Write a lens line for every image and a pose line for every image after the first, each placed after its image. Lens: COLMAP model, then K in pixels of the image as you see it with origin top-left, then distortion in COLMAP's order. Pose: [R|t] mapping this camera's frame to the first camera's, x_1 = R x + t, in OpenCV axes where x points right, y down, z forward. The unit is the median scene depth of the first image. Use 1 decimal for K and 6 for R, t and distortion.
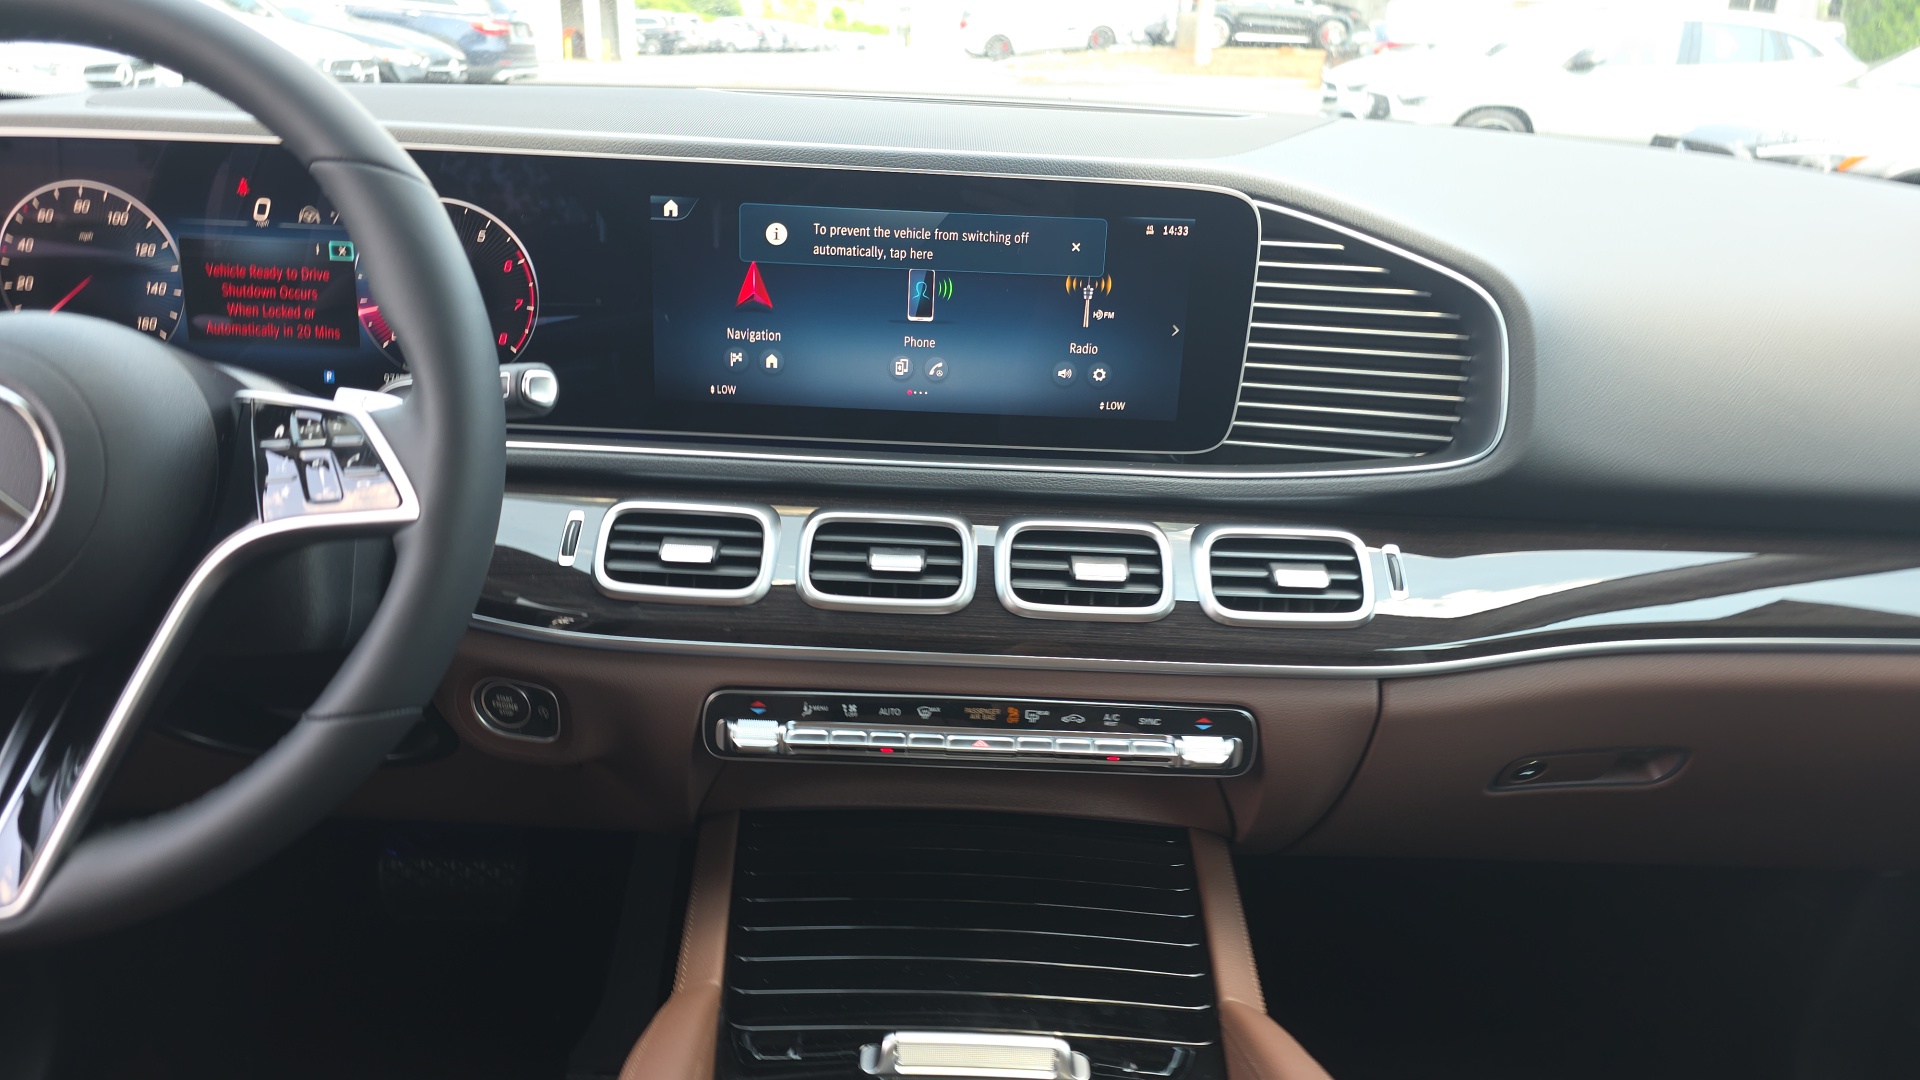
lens RADIAL K [[1385.5, 0, 1005.4], [0, 1385.5, 533.7], [0, 0, 1]] dist [0.043256, -0.054112]
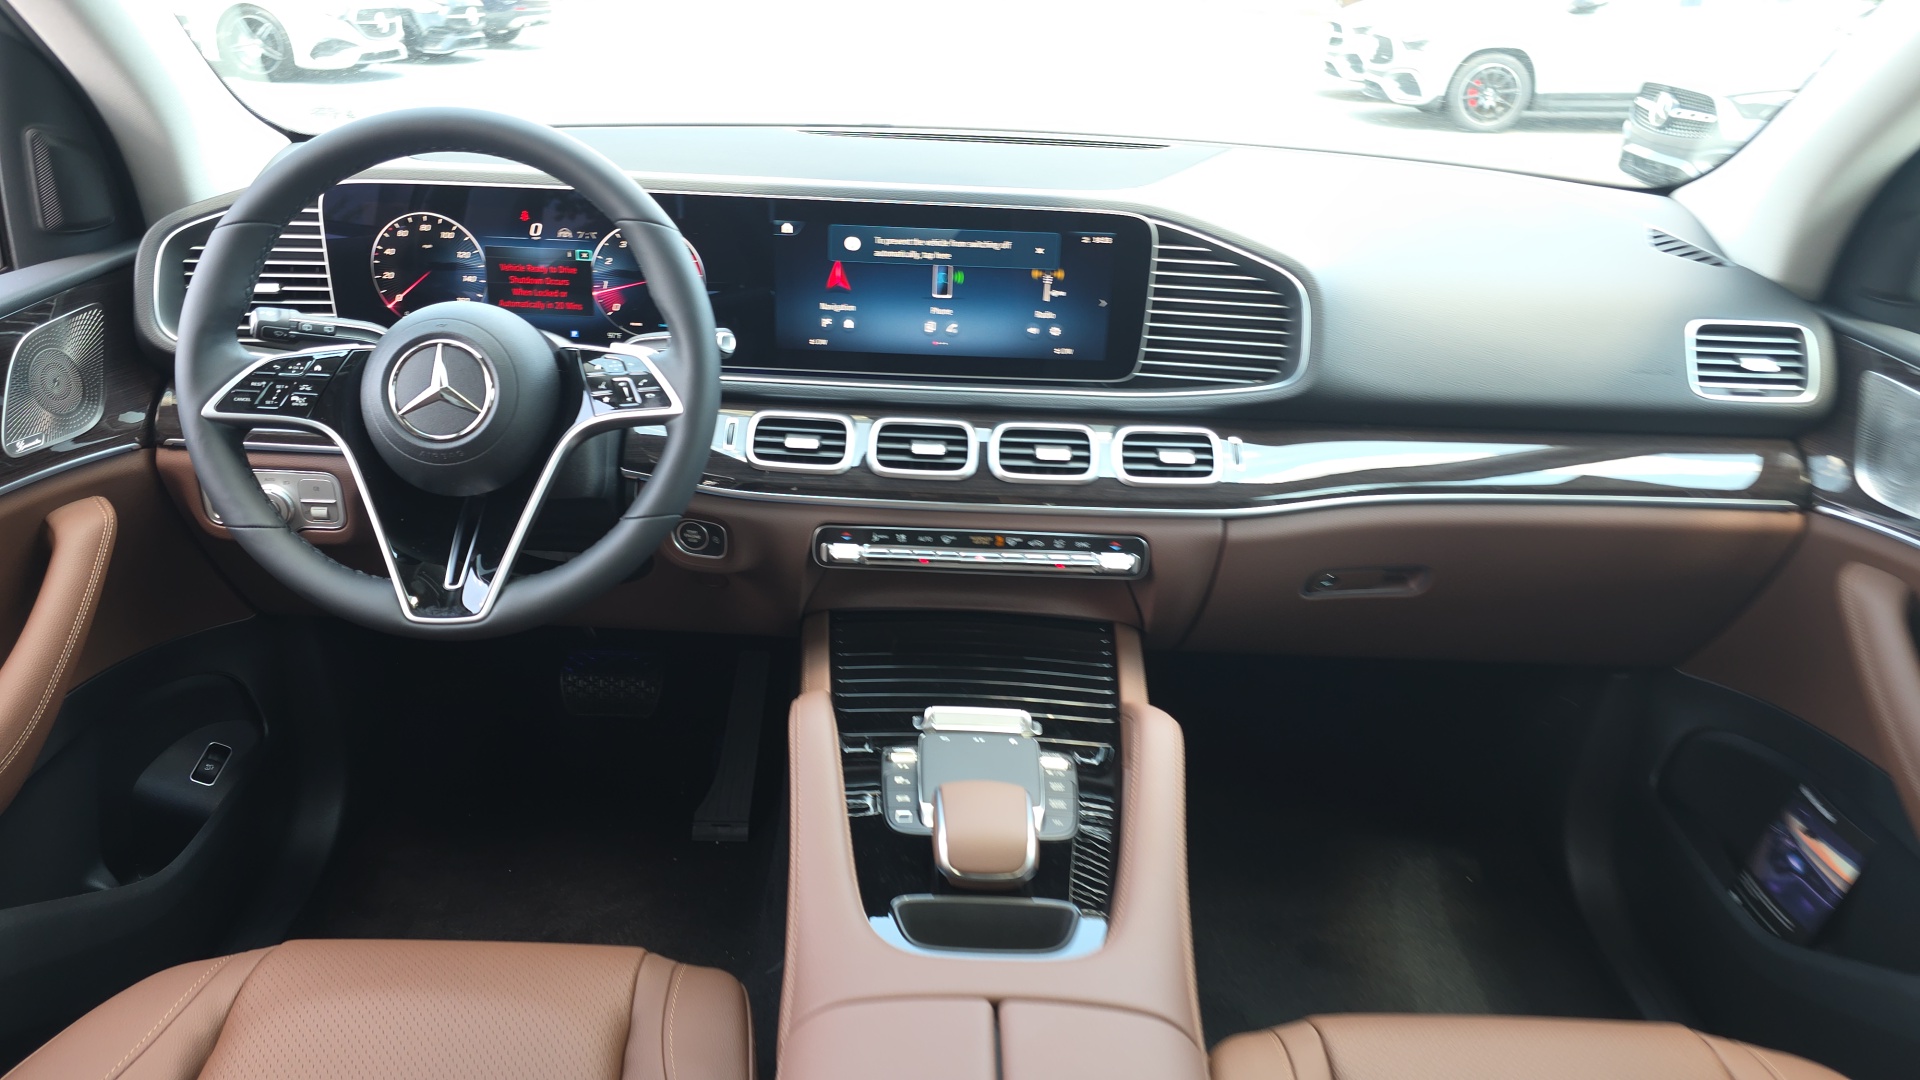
lens RADIAL K [[1317.0, 0, 955.5], [0, 1317.0, 553.5], [0, 0, 1]] dist [0.064505, -0.095837]
pose [[0.999749, 0.001273, -0.022381, -0.011887], [0.000174, 0.997917, 0.064517, 0.043226], [0.022417, -0.064504, 0.997666, -0.549971]]
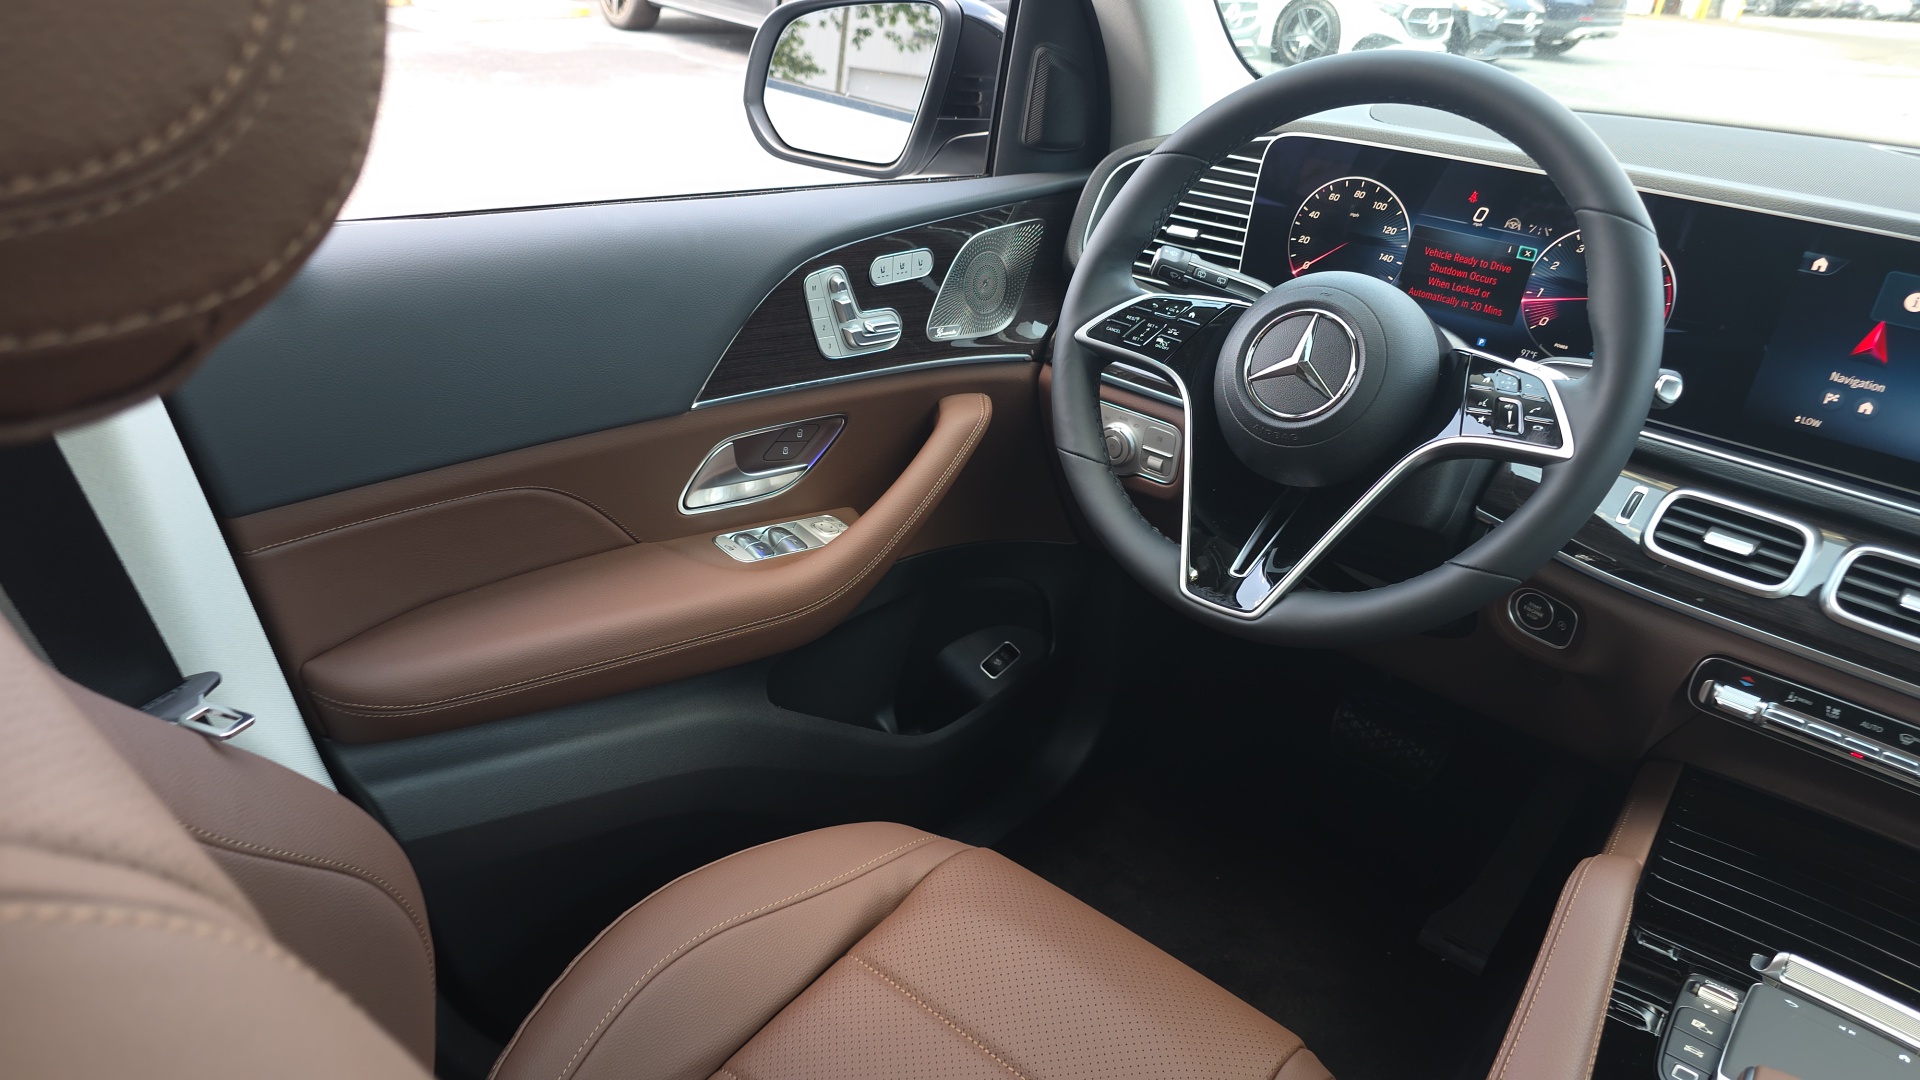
lens RADIAL K [[1328.5, 0, 895.4], [0, 1328.5, 568.9], [0, 0, 1]] dist [0.060009, -0.063590]
pose [[0.724089, 0.316317, -0.612894, -0.025305], [-0.276325, 0.947241, 0.162417, 0.044868], [0.631933, 0.051753, 0.773293, -0.381898]]
